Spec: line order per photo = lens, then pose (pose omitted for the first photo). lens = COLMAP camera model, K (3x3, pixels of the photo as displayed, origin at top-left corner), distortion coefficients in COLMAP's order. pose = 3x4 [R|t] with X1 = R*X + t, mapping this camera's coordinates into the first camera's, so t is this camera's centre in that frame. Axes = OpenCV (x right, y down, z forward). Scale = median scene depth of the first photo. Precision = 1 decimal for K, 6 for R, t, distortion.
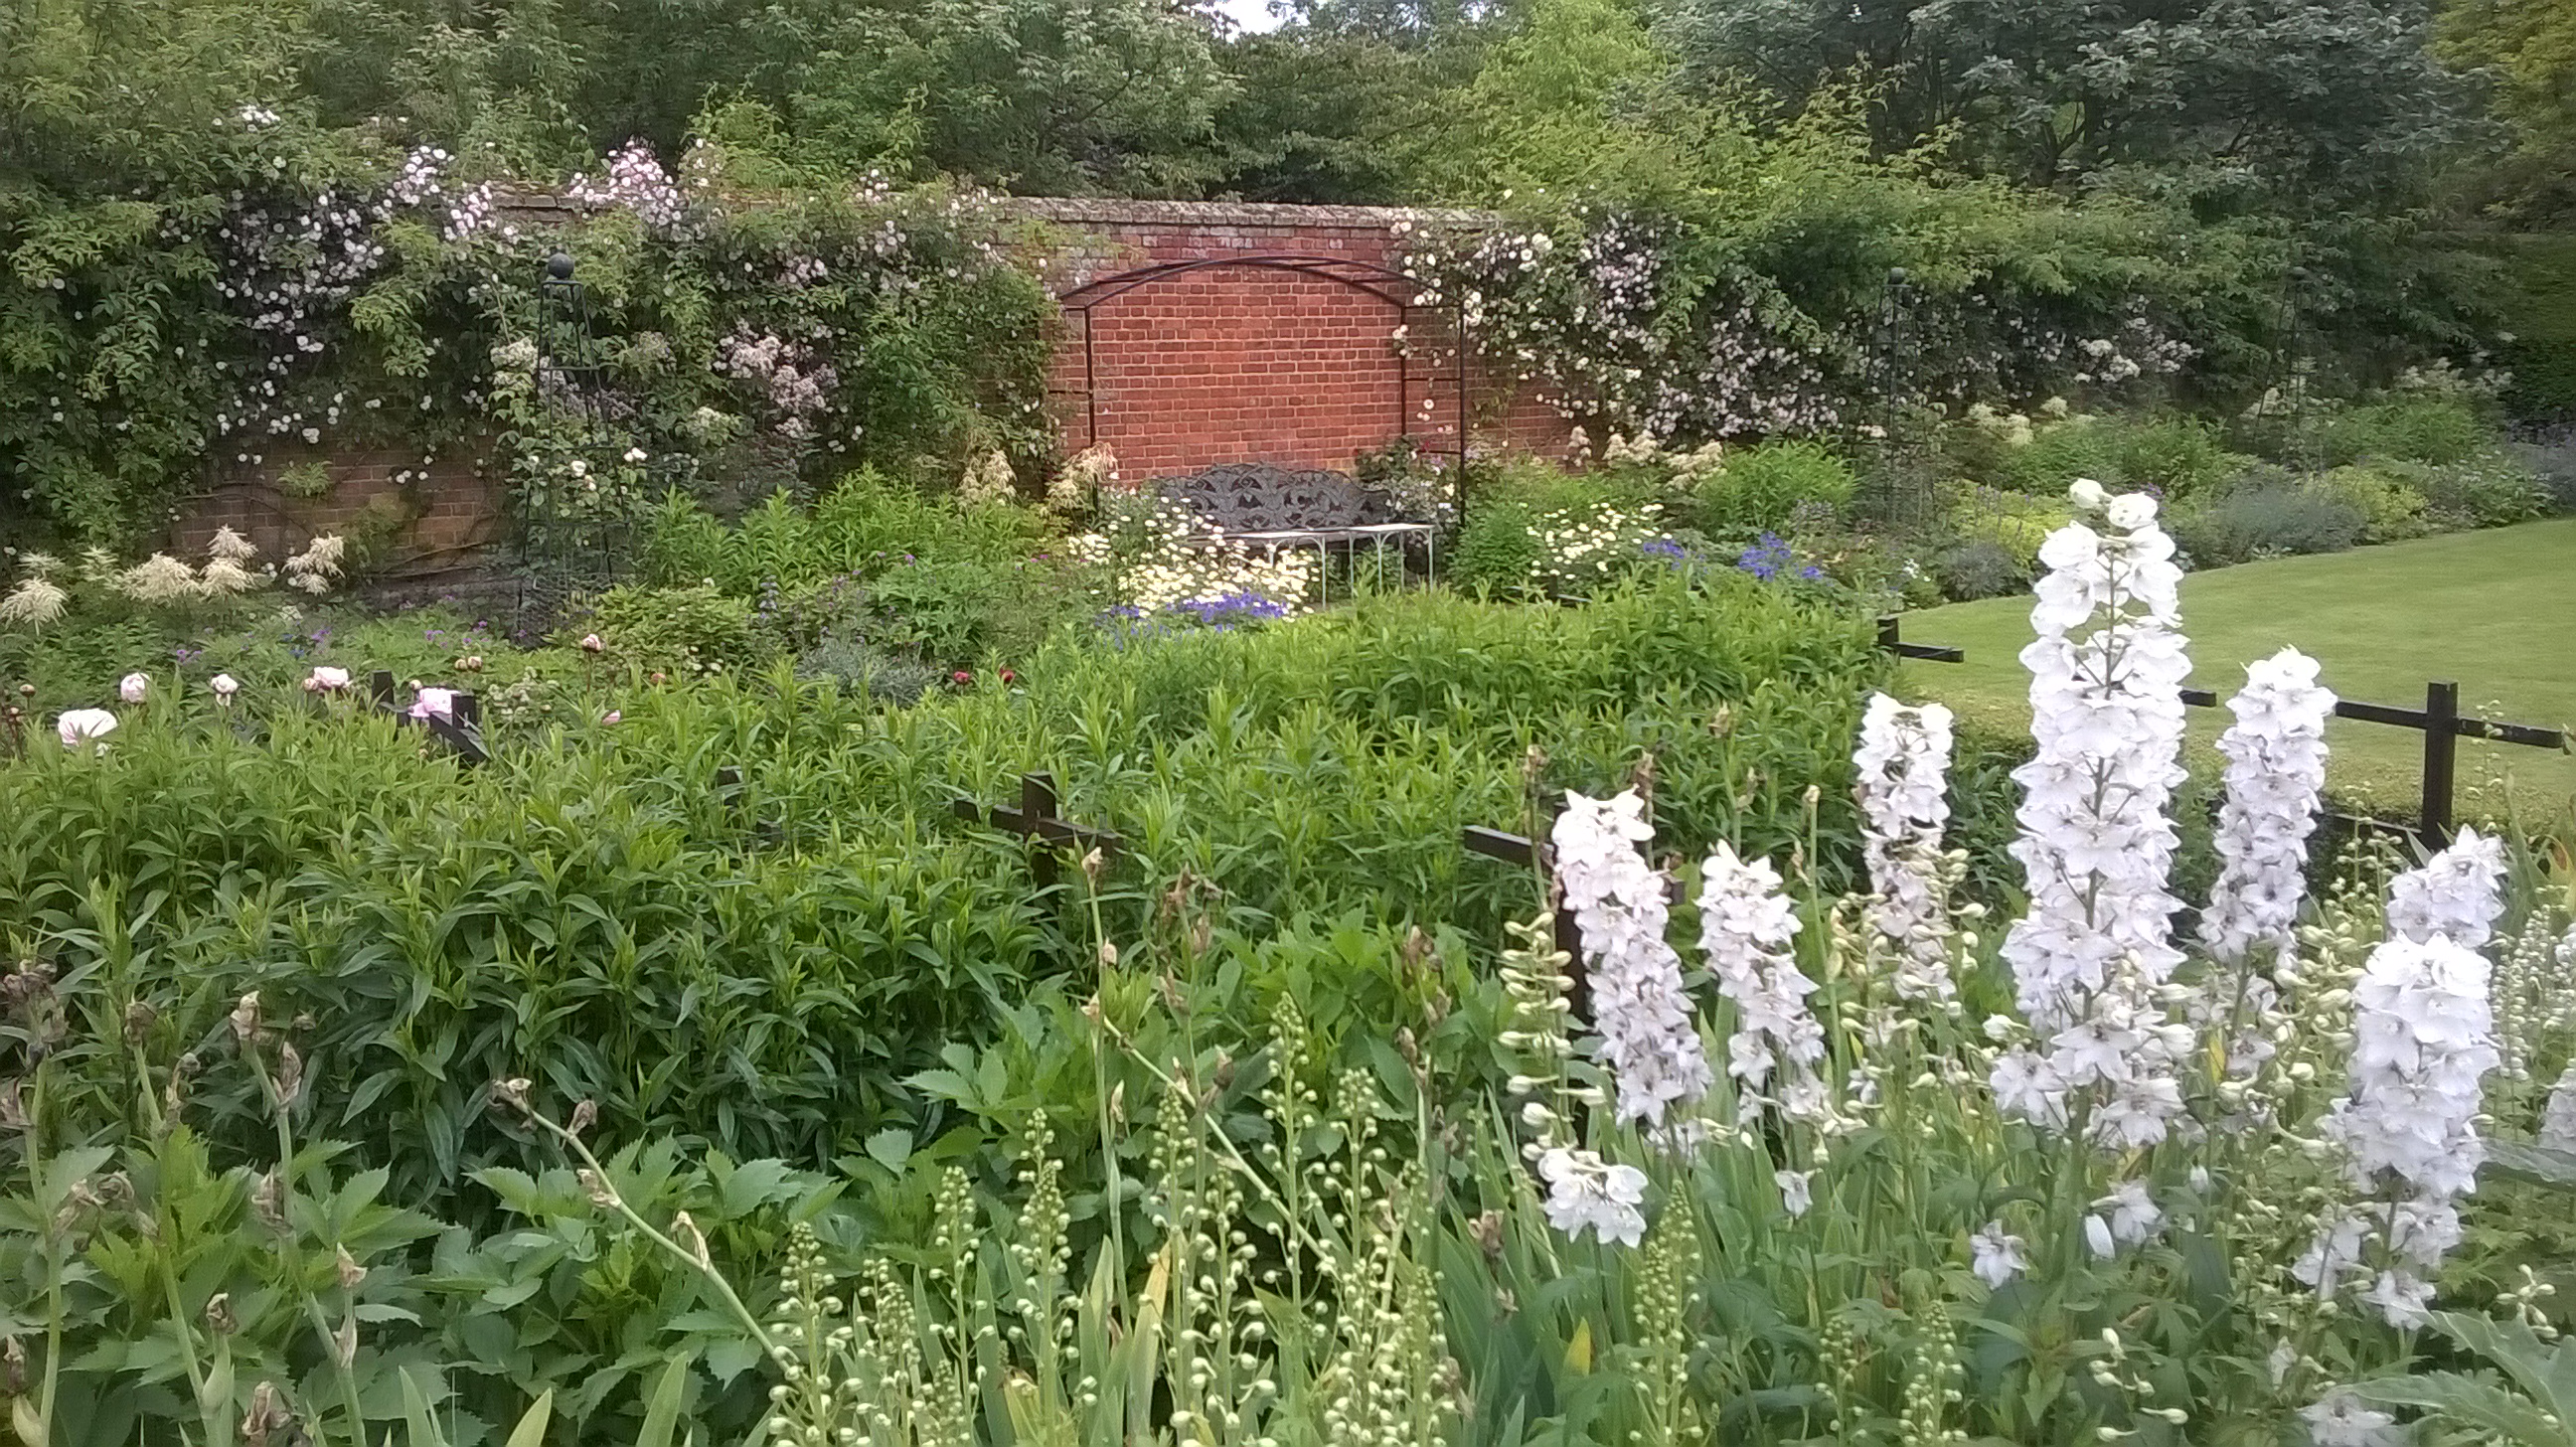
lens RADIAL K [[2133.5, 0, 1287.4], [0, 2133.5, 725.6], [0, 0, 1]] dist [-0.002312, -0.033720]
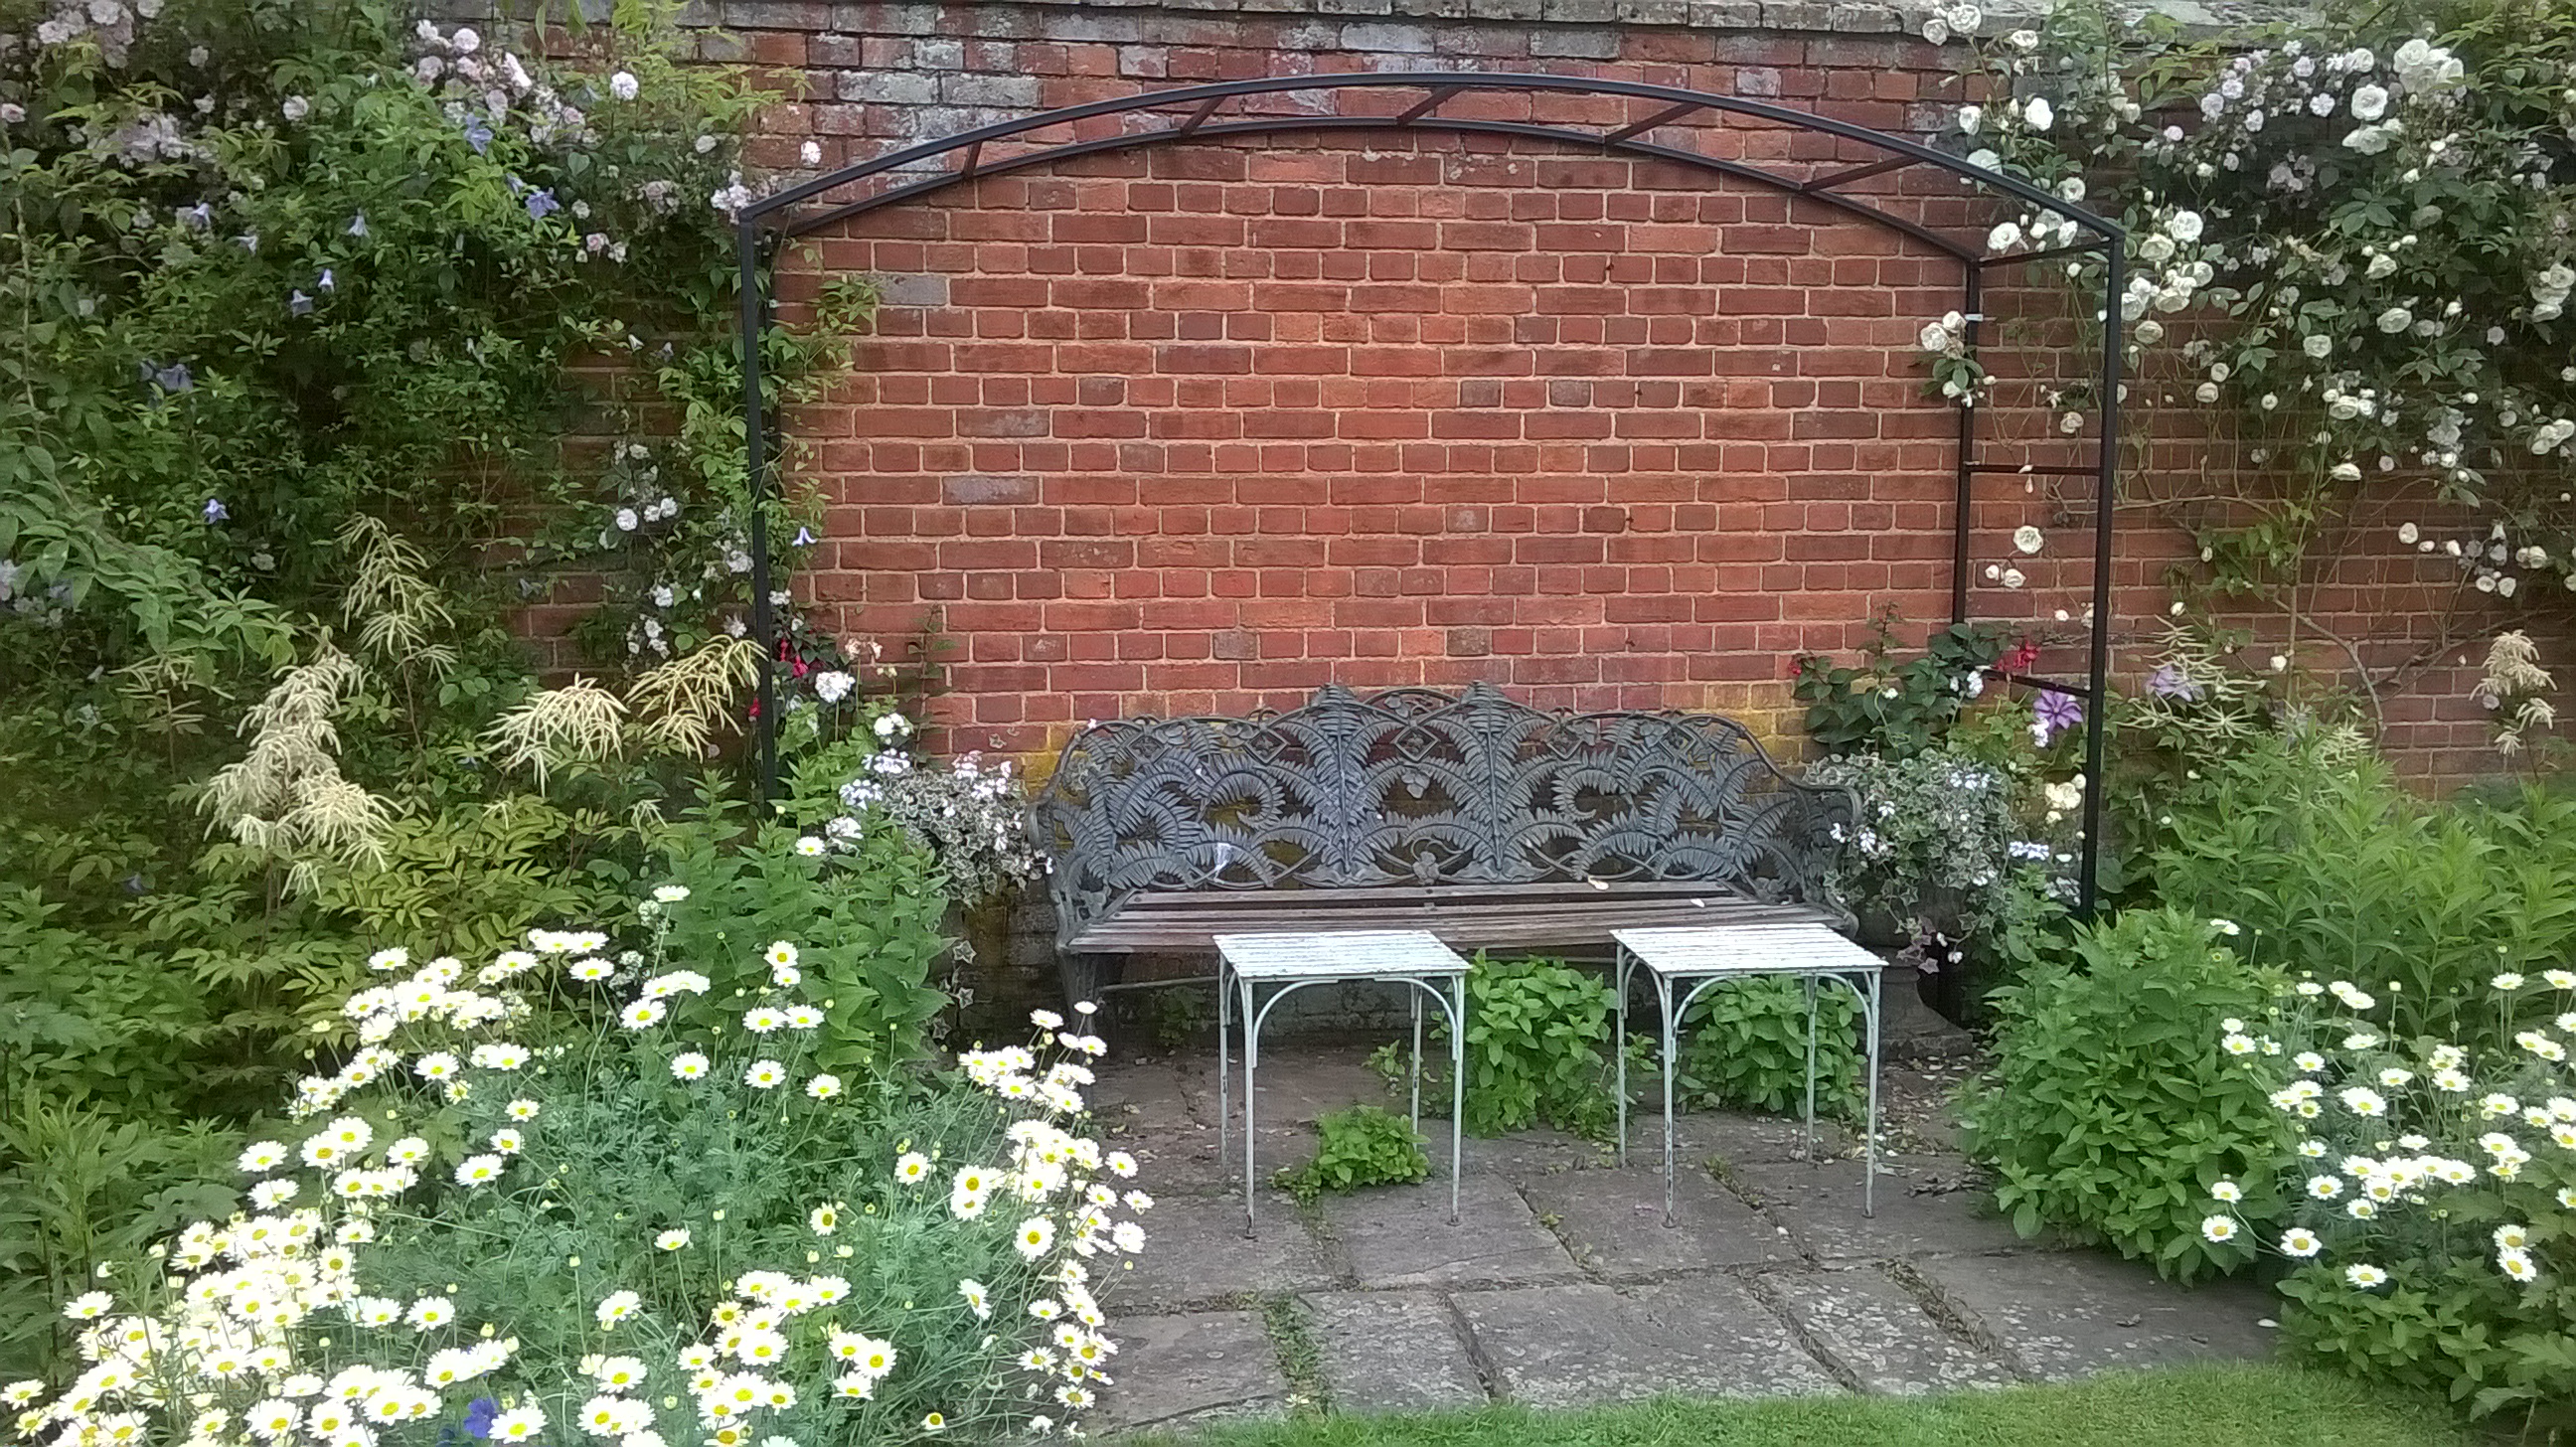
lens RADIAL K [[2133.5, 0, 1268.6], [0, 2133.5, 682.0], [0, 0, 1]] dist [-0.002312, -0.033720]
pose [[0.901050, 0.070577, -0.427935, 0.106304], [-0.094143, 0.994974, -0.034128, -0.105748], [0.423375, 0.071038, 0.903165, 0.644810]]
